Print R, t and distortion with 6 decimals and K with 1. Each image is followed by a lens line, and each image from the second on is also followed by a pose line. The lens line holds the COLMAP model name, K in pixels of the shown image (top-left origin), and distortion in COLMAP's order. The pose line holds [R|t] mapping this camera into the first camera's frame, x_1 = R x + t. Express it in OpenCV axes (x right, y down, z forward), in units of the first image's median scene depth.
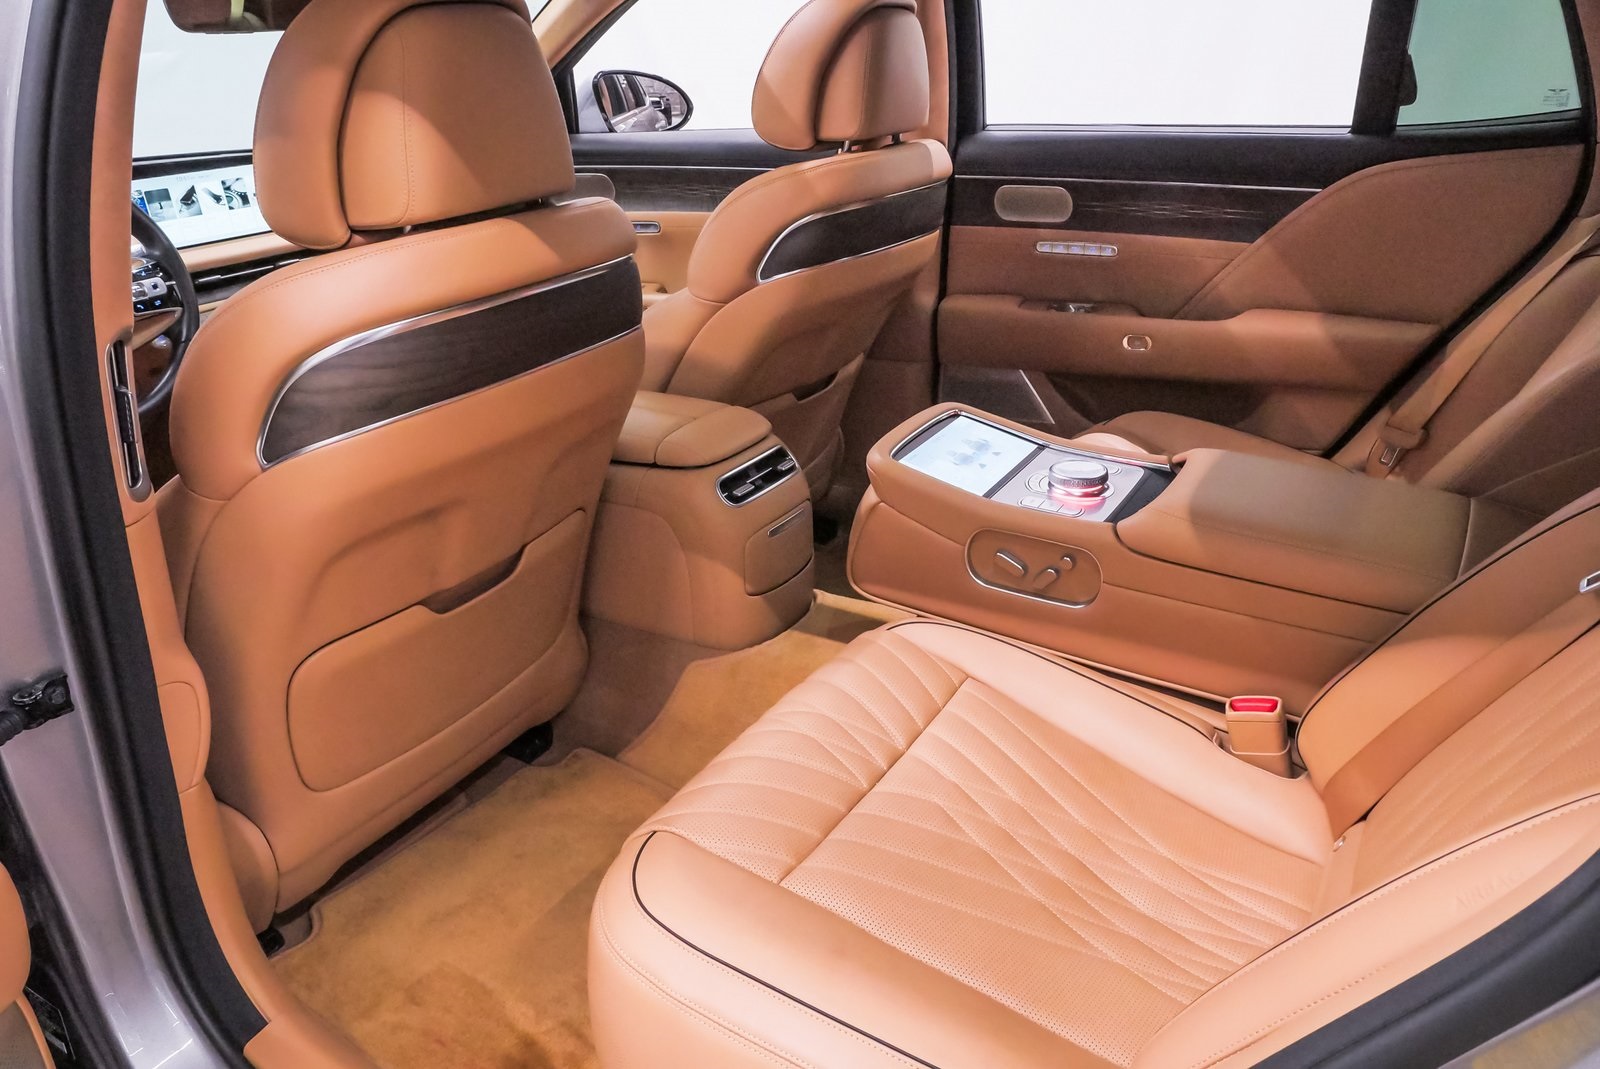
lens RADIAL K [[1167.7, 0, 800.0], [0, 1167.7, 534.5], [0, 0, 1]] dist [-0.044884, 0.014225]
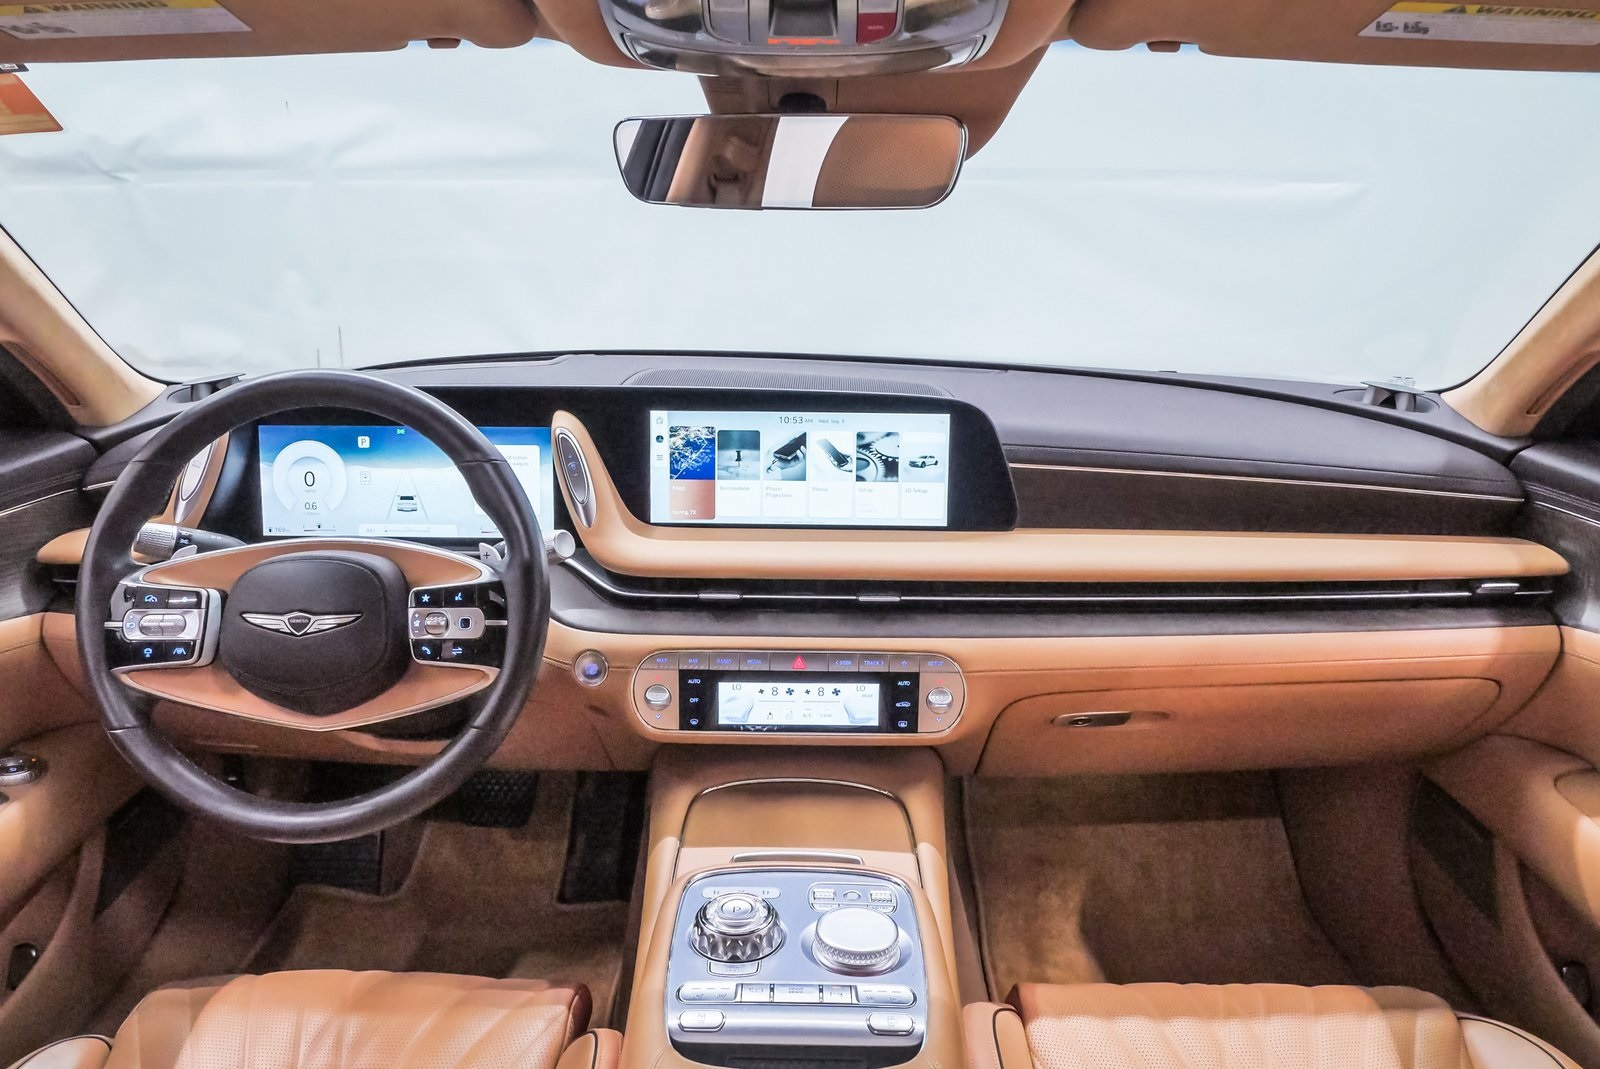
lens RADIAL K [[1167.7, 0, 800.0], [0, 1167.7, 534.5], [0, 0, 1]] dist [-0.044884, 0.014225]
pose [[0.515377, 0.287405, -0.807332, -0.022609], [-0.370291, 0.924283, 0.092656, -0.308756], [0.772833, 0.251195, 0.582777, 0.654749]]
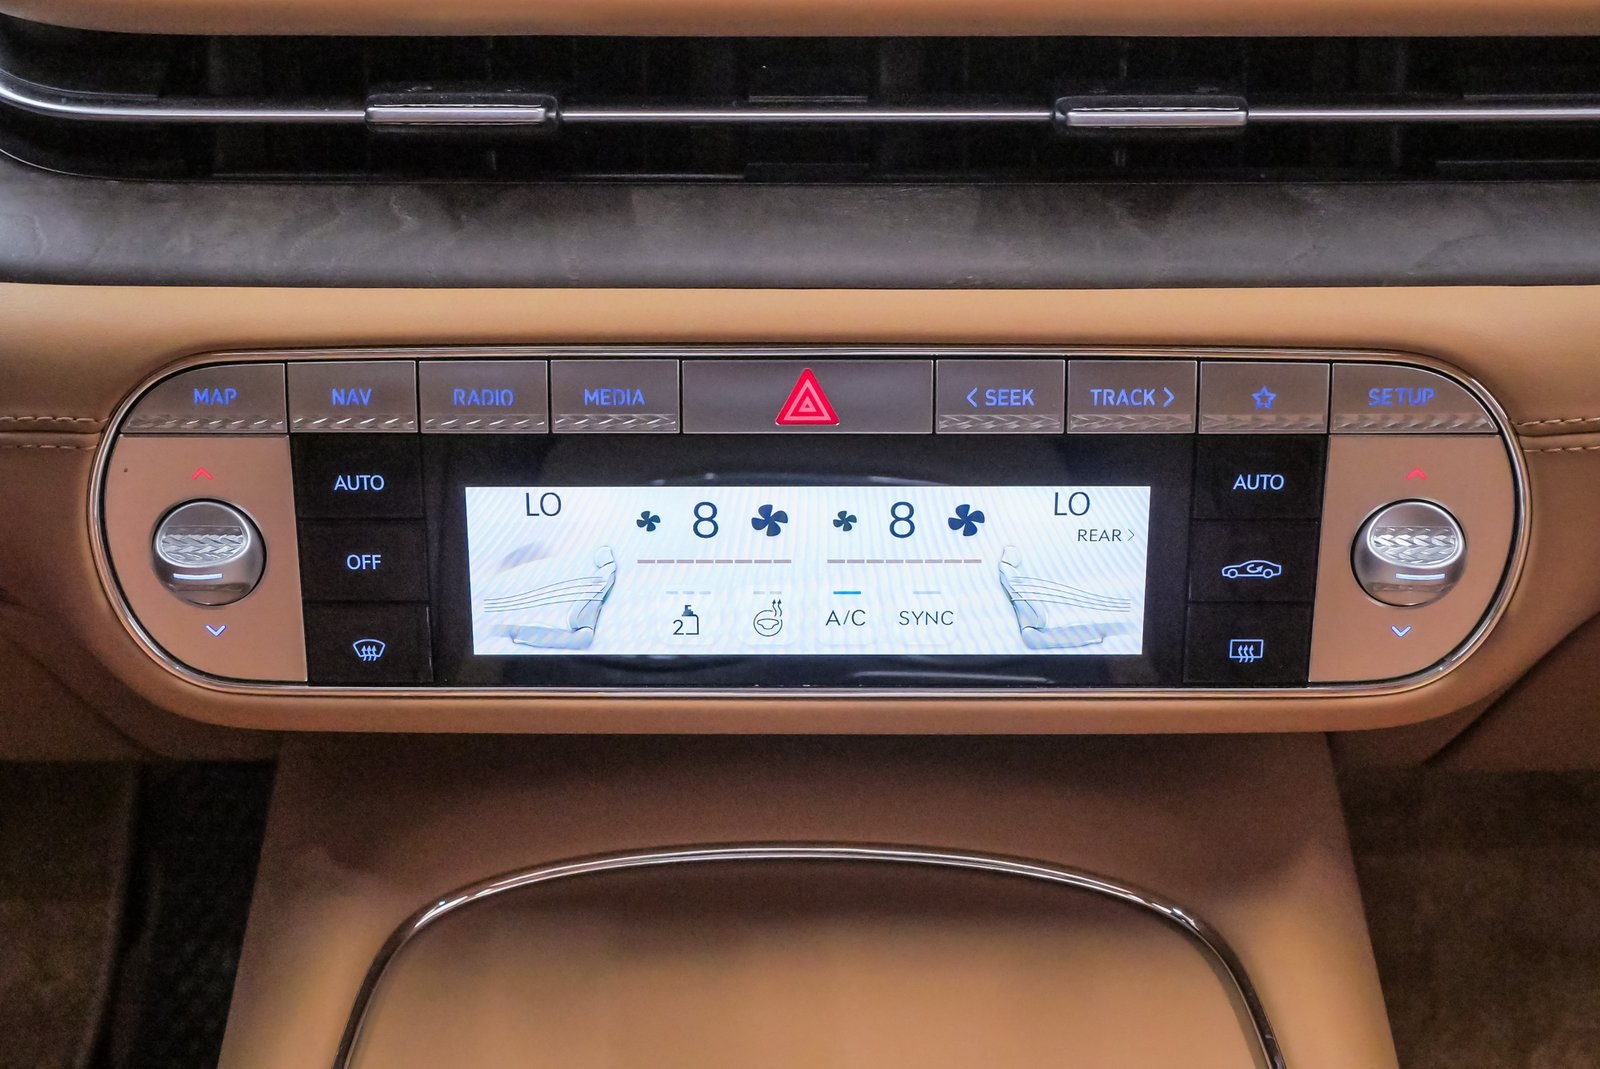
lens RADIAL K [[2364.8, 0, 800.0], [0, 2364.8, 534.5], [0, 0, 1]] dist [-0.012684, -0.027403]
pose [[0.517577, 0.435189, -0.736699, -0.259292], [-0.359843, 0.891862, 0.274036, -0.257782], [0.776291, 0.123261, 0.618207, 0.836295]]
